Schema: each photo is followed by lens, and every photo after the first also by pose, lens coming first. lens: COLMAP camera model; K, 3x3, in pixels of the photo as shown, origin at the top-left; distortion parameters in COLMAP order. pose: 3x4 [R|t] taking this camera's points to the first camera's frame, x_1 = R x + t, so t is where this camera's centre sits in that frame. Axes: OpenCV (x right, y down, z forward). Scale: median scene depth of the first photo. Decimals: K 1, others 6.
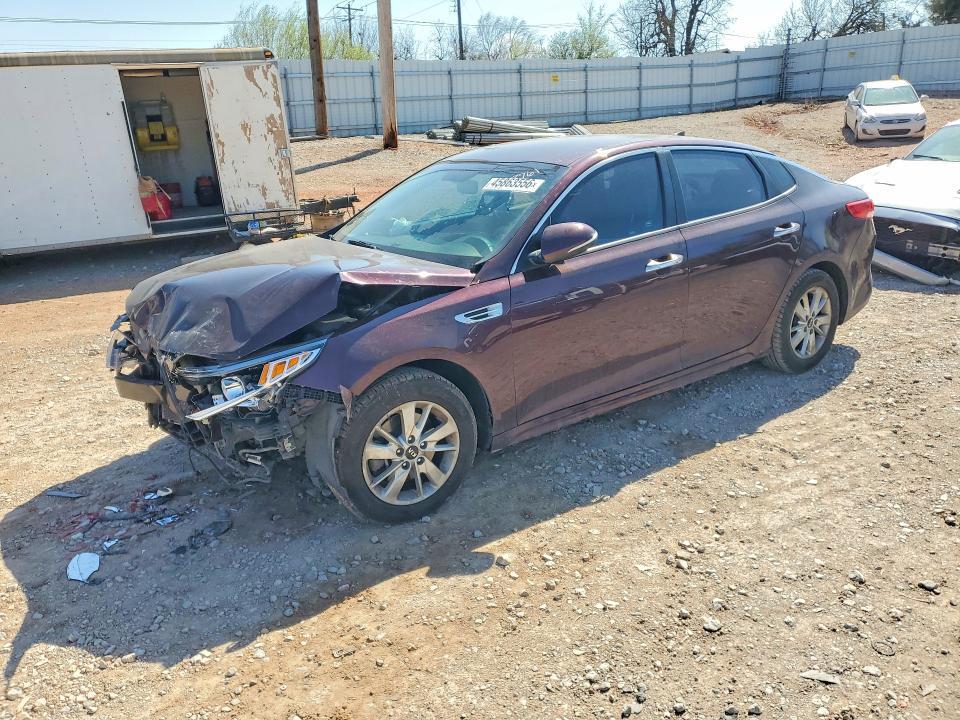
lens RADIAL K [[763.1, 0, 472.8], [0, 763.1, 356.8], [0, 0, 1]] dist [0.031913, -0.008881]
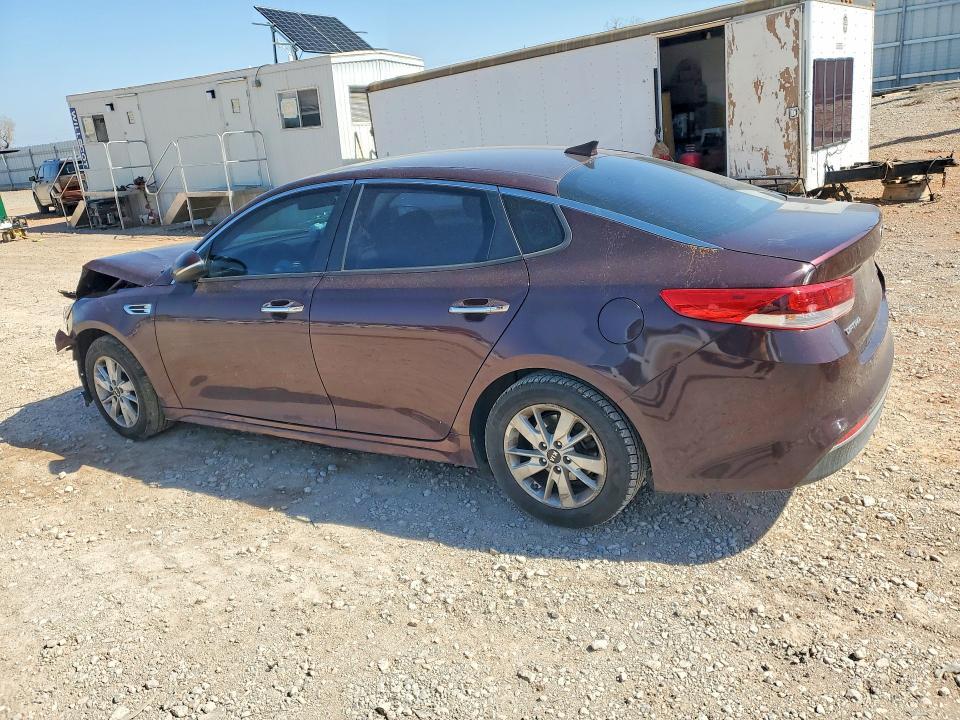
lens RADIAL K [[763.1, 0, 473.7], [0, 763.1, 362.9], [0, 0, 1]] dist [0.031913, -0.008881]
pose [[0.380900, 0.281923, -0.880588, 1.038779], [-0.184511, 0.956402, 0.226385, -0.273702], [0.906019, 0.076249, 0.416311, 0.721661]]
